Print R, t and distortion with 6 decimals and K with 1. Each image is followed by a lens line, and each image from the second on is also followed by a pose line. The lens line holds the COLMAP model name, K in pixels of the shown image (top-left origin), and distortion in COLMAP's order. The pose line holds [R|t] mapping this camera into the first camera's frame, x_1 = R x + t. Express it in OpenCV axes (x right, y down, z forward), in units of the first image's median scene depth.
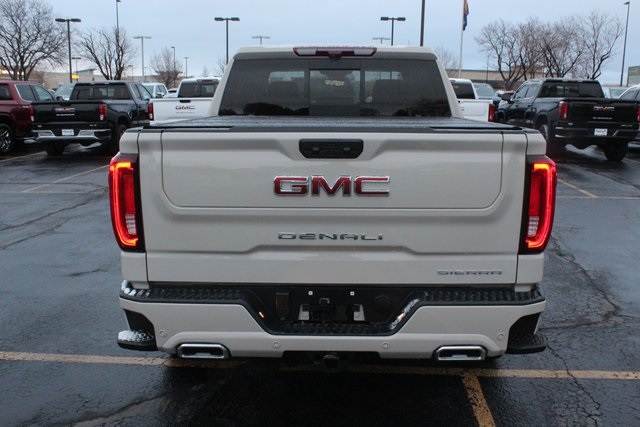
lens RADIAL K [[625.0, 0, 320.0], [0, 625.0, 213.5], [0, 0, 1]] dist [-0.054442, -0.007791]
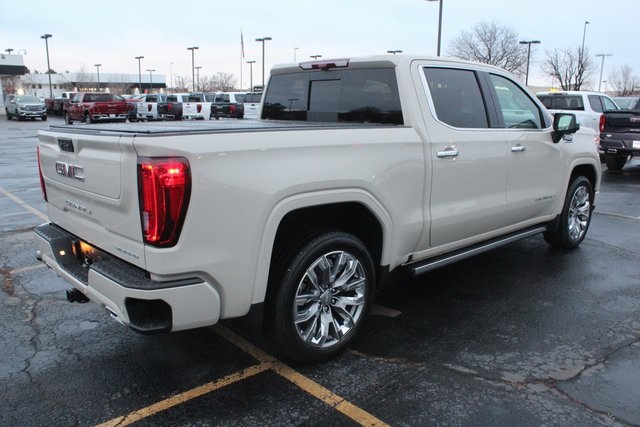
lens RADIAL K [[539.8, 0, 320.0], [0, 539.8, 213.5], [0, 0, 1]] dist [-0.108405, -0.000768]
pose [[0.702793, 0.138453, -0.697791, 1.217726], [-0.130422, 0.989329, 0.064942, -0.094299], [0.699337, 0.045367, 0.713351, 0.531954]]
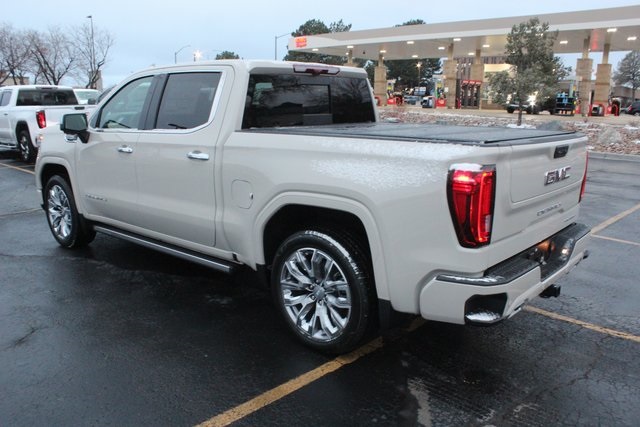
lens RADIAL K [[539.8, 0, 320.0], [0, 539.8, 213.5], [0, 0, 1]] dist [-0.108405, -0.000768]
pose [[0.633983, -0.171640, 0.754059, -1.309293], [0.145988, 0.984090, 0.101259, -0.157006], [-0.759443, 0.045887, 0.648954, 0.583971]]
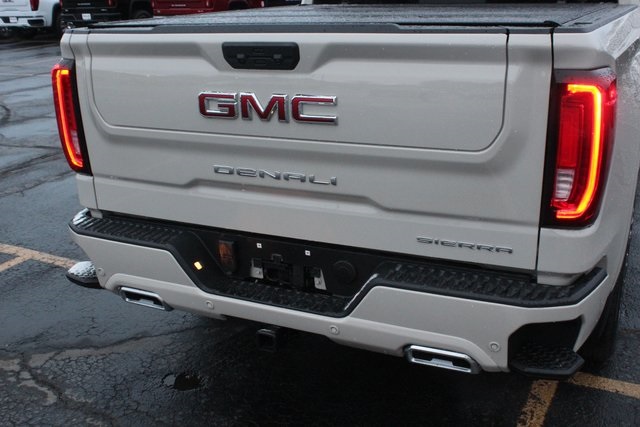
lens RADIAL K [[662.9, 0, 320.9], [0, 662.9, 195.0], [0, 0, 1]] dist [-0.013574, -0.006770]
pose [[0.916749, 0.091387, -0.388869, 0.375857], [-0.047182, 0.991437, 0.121763, -0.038606], [0.396667, -0.093278, 0.913211, 0.296140]]
